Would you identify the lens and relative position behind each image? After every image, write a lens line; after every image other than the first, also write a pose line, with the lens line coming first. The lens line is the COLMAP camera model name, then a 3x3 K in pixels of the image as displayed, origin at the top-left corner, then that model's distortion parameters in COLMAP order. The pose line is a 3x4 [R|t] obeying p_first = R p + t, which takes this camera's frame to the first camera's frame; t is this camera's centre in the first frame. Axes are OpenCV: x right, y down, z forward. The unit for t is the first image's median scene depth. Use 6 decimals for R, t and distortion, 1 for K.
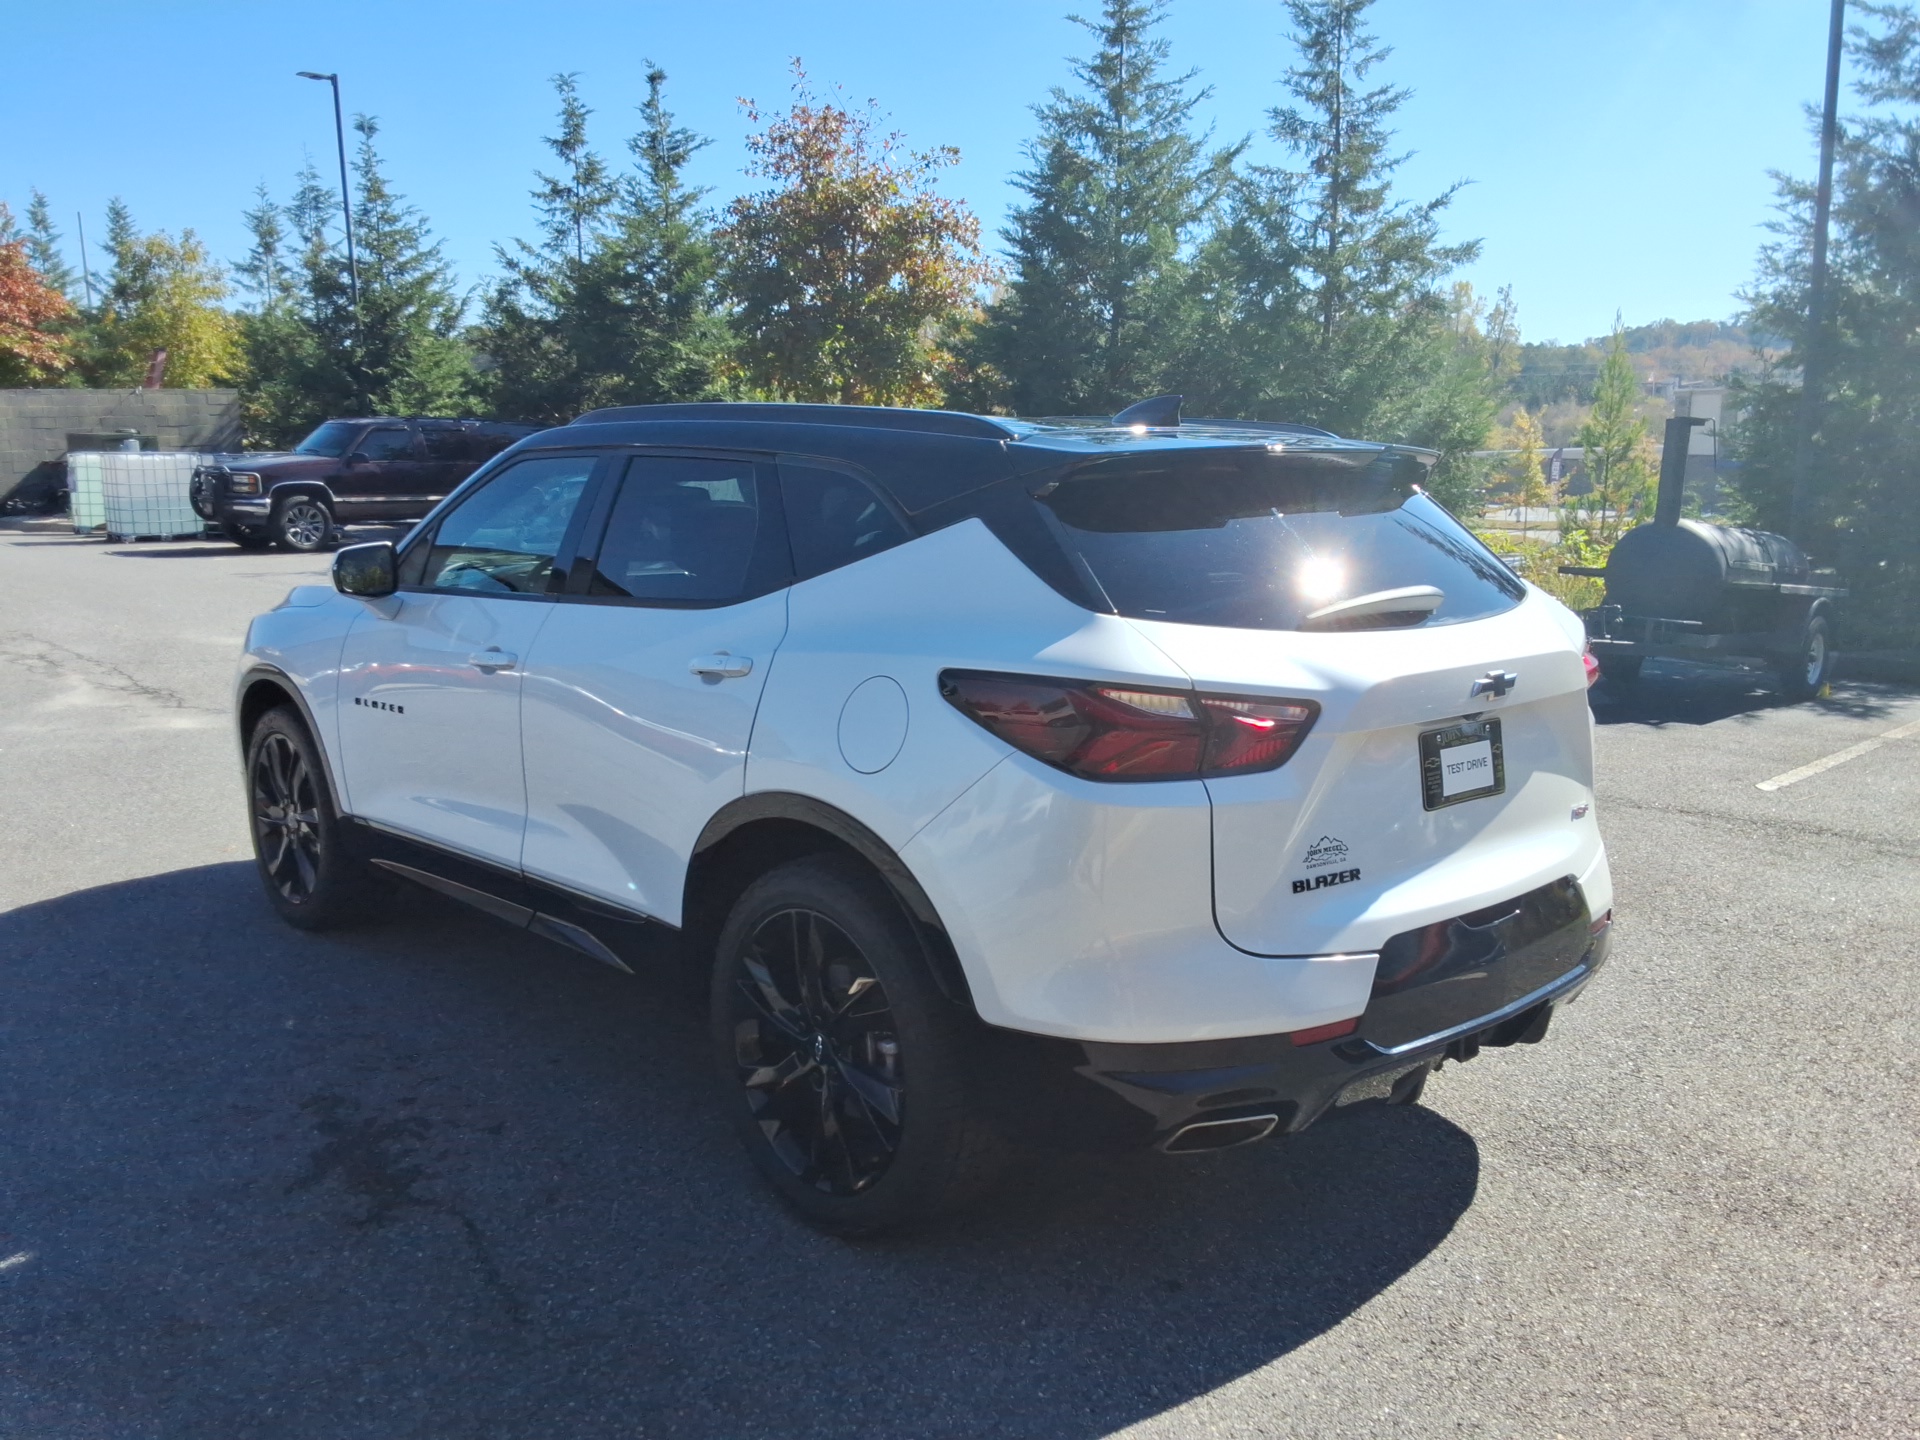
lens RADIAL K [[1544.2, 0, 960.3], [0, 1544.2, 730.1], [0, 0, 1]] dist [0.075607, -0.131168]
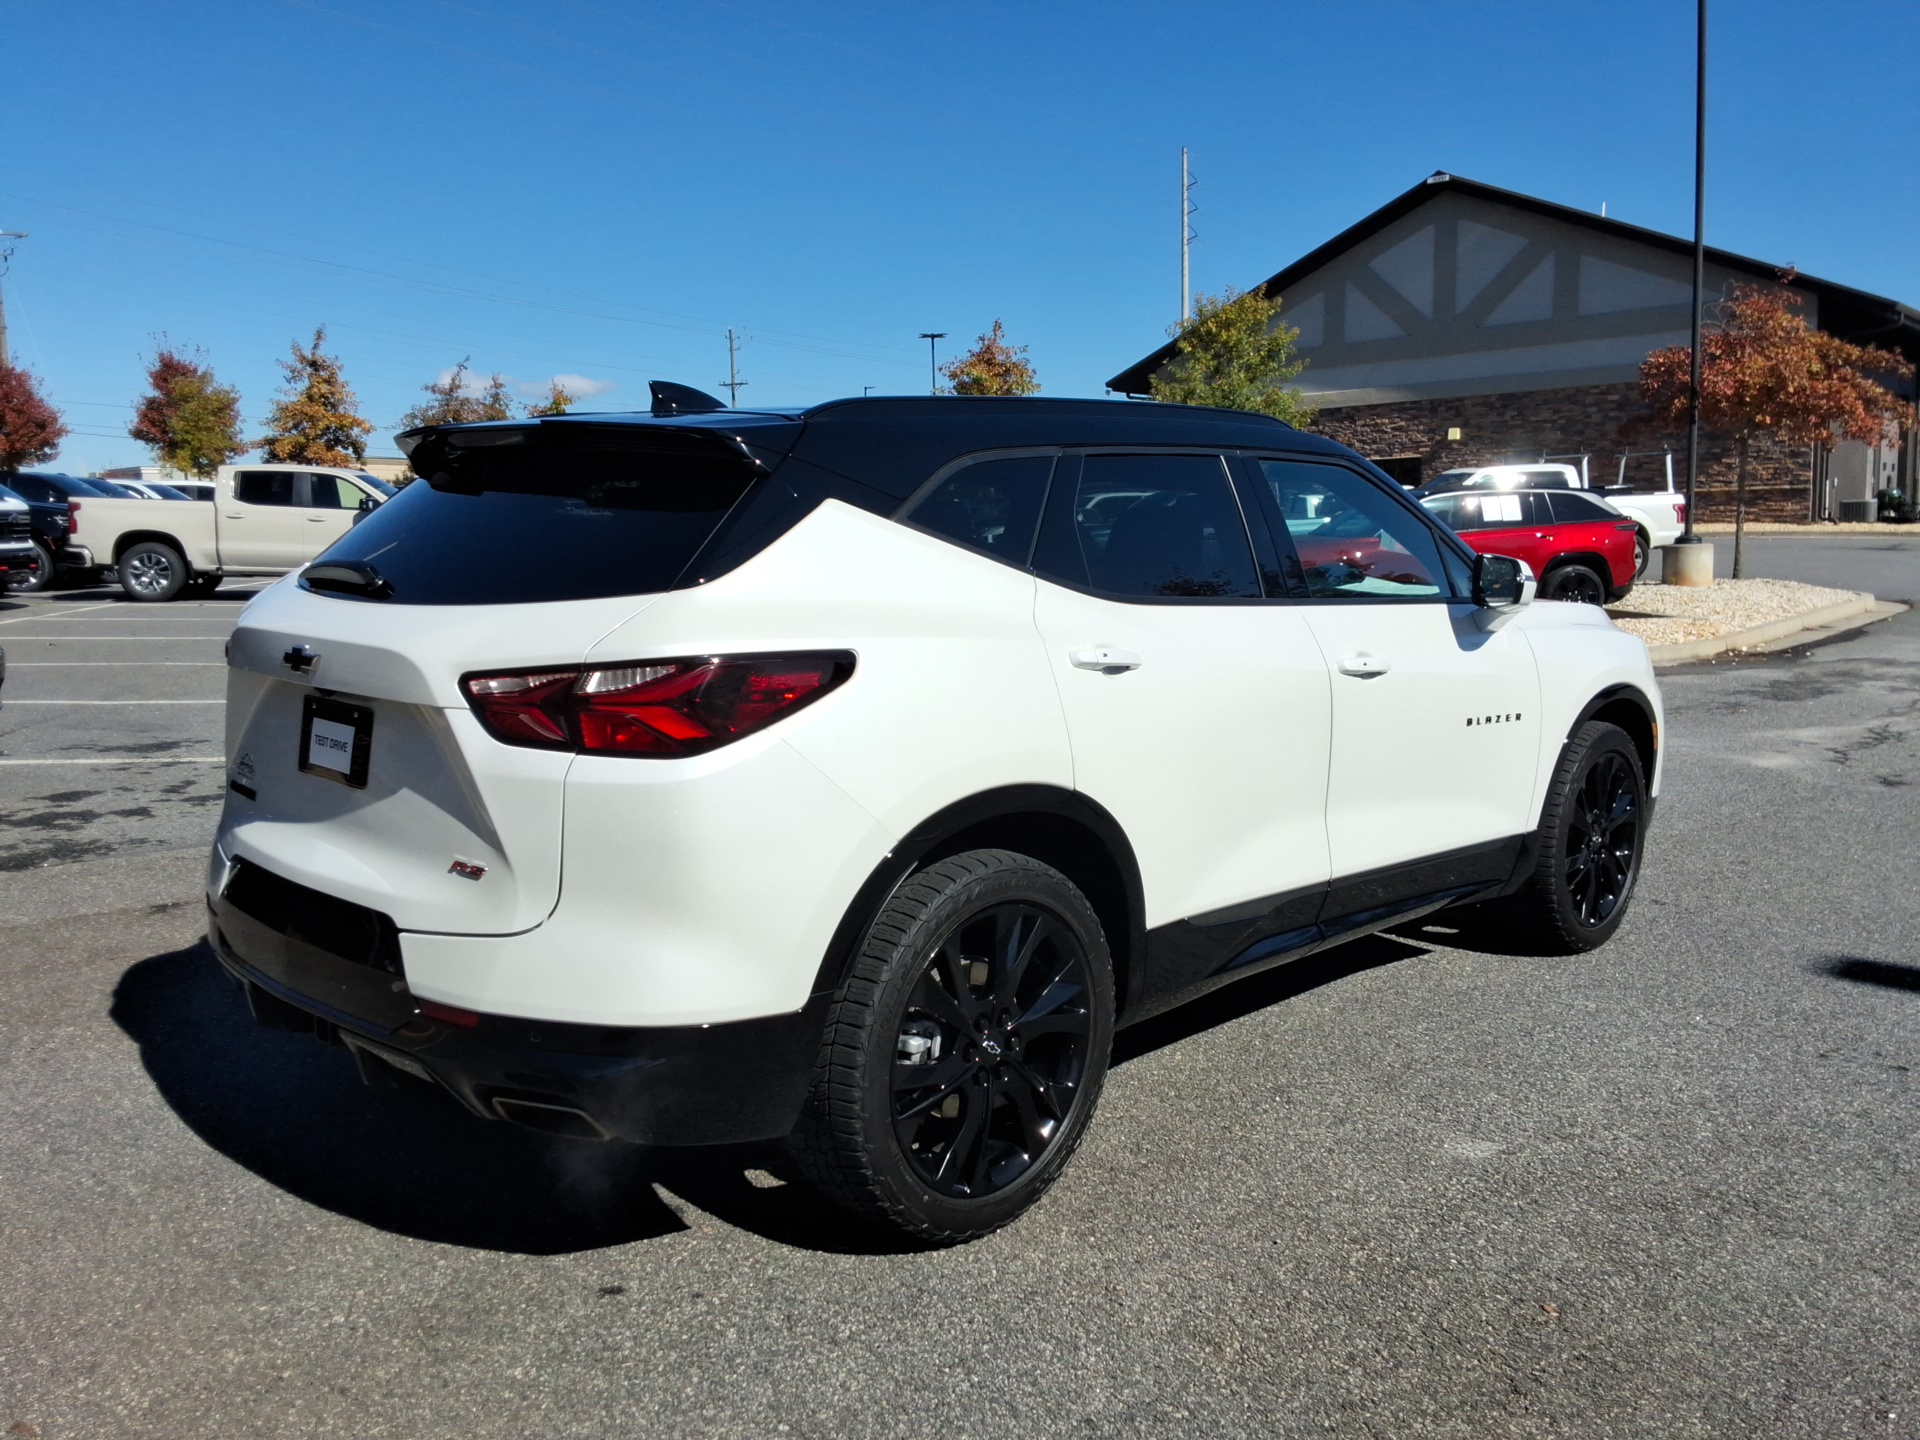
lens RADIAL K [[1521.5, 0, 966.4], [0, 1521.5, 723.1], [0, 0, 1]] dist [0.124192, -0.198431]
pose [[0.061573, 0.129360, -0.989684, 0.135865], [-0.171846, 0.978132, 0.117159, -0.017827], [0.983198, 0.162859, 0.082456, 0.135637]]
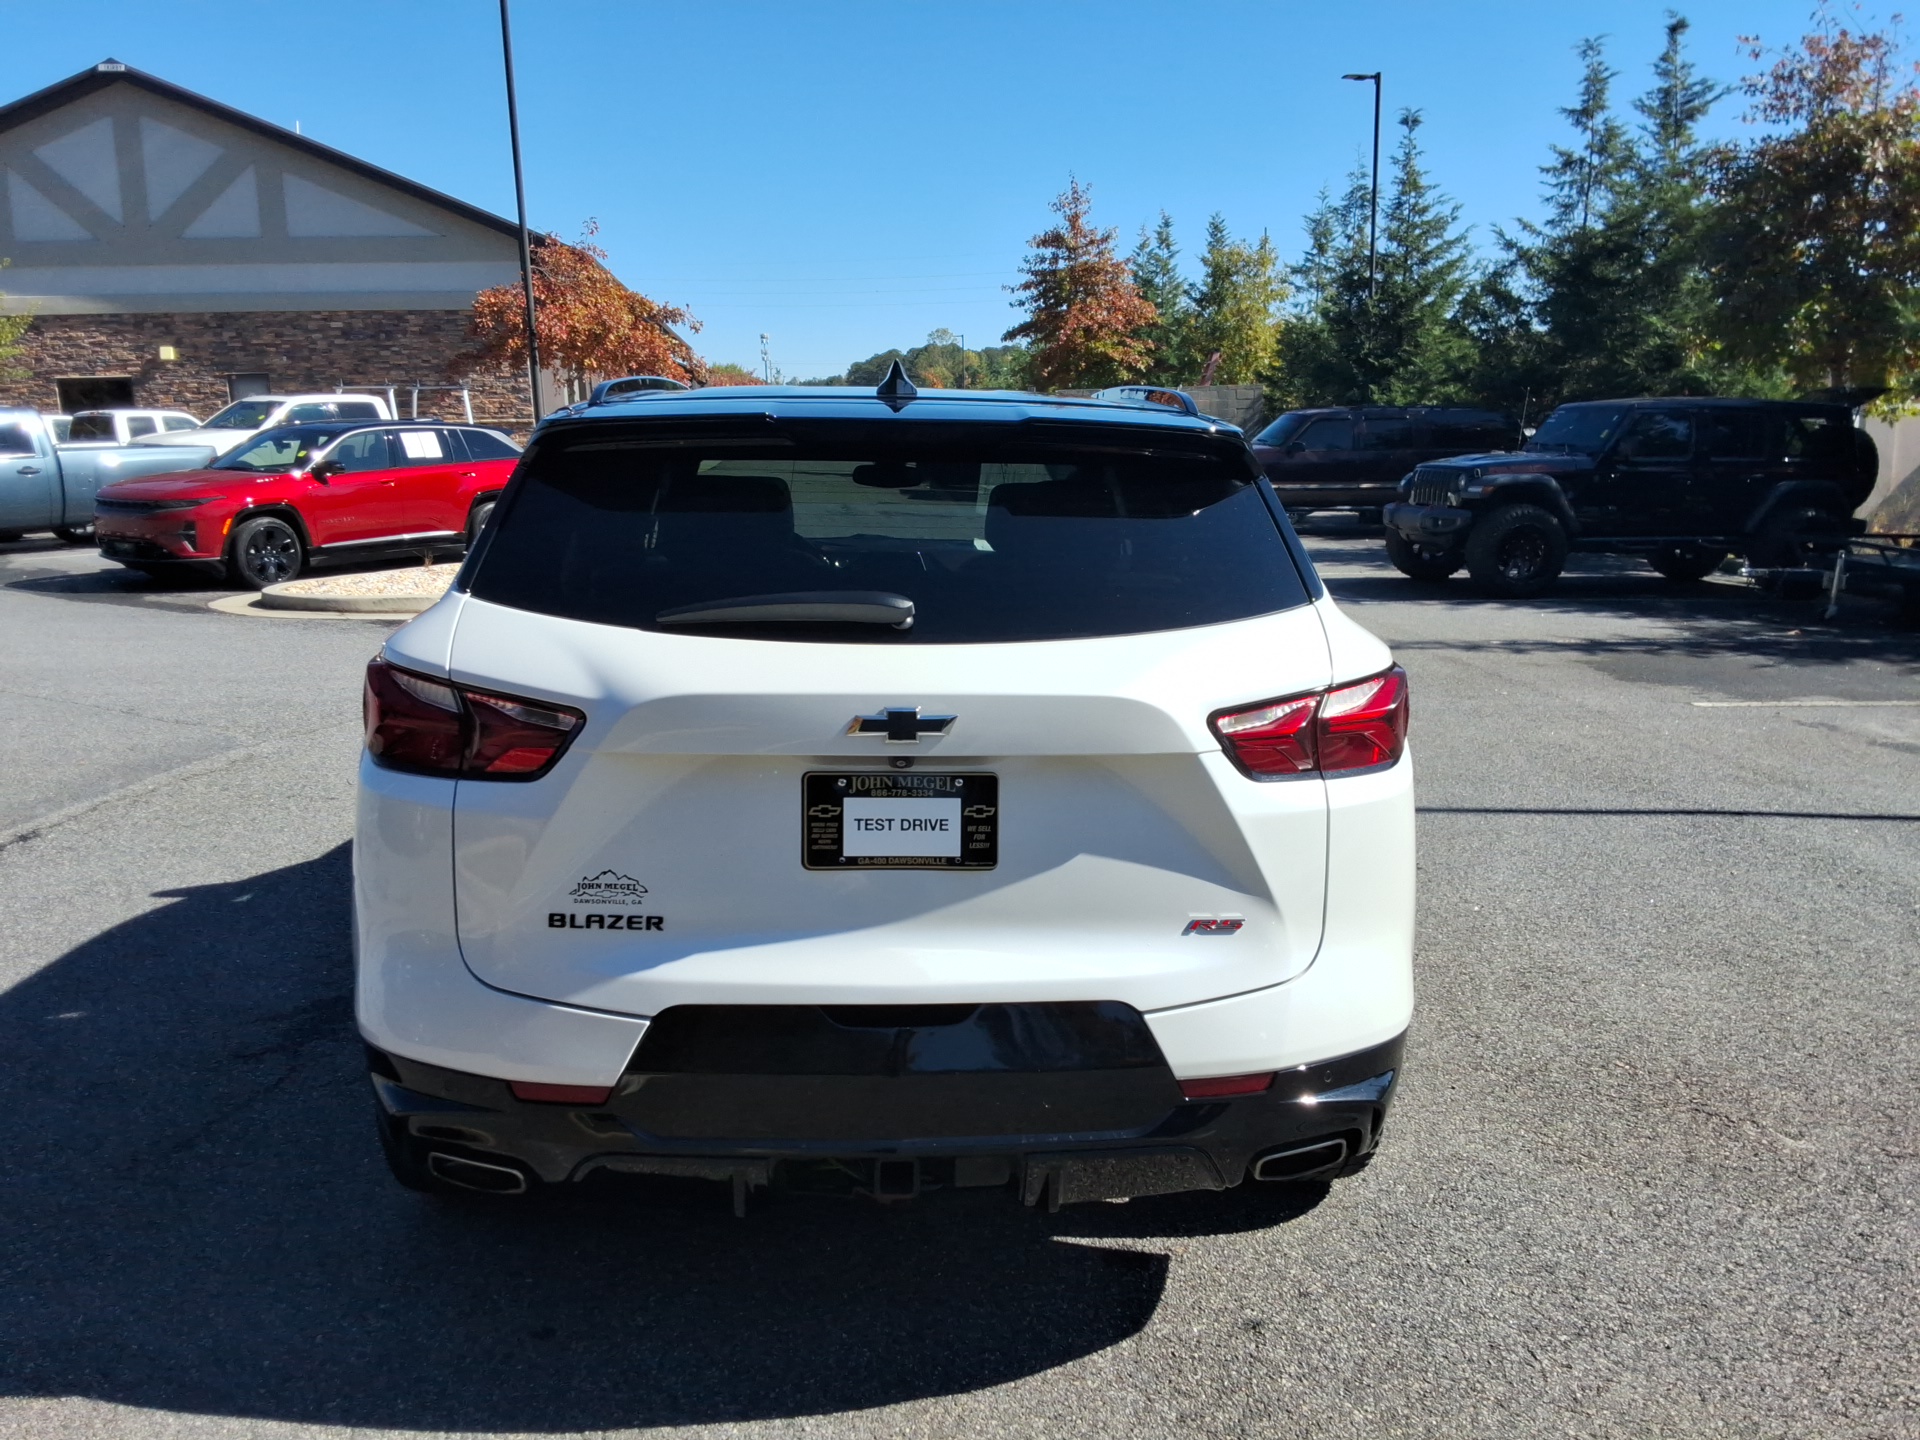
lens RADIAL K [[1544.2, 0, 960.3], [0, 1544.2, 730.1], [0, 0, 1]] dist [0.075607, -0.131168]
pose [[0.773515, 0.114496, -0.623349, 0.085685], [-0.110480, 0.992847, 0.045270, -0.006476], [0.624074, 0.033851, 0.780632, 0.042205]]
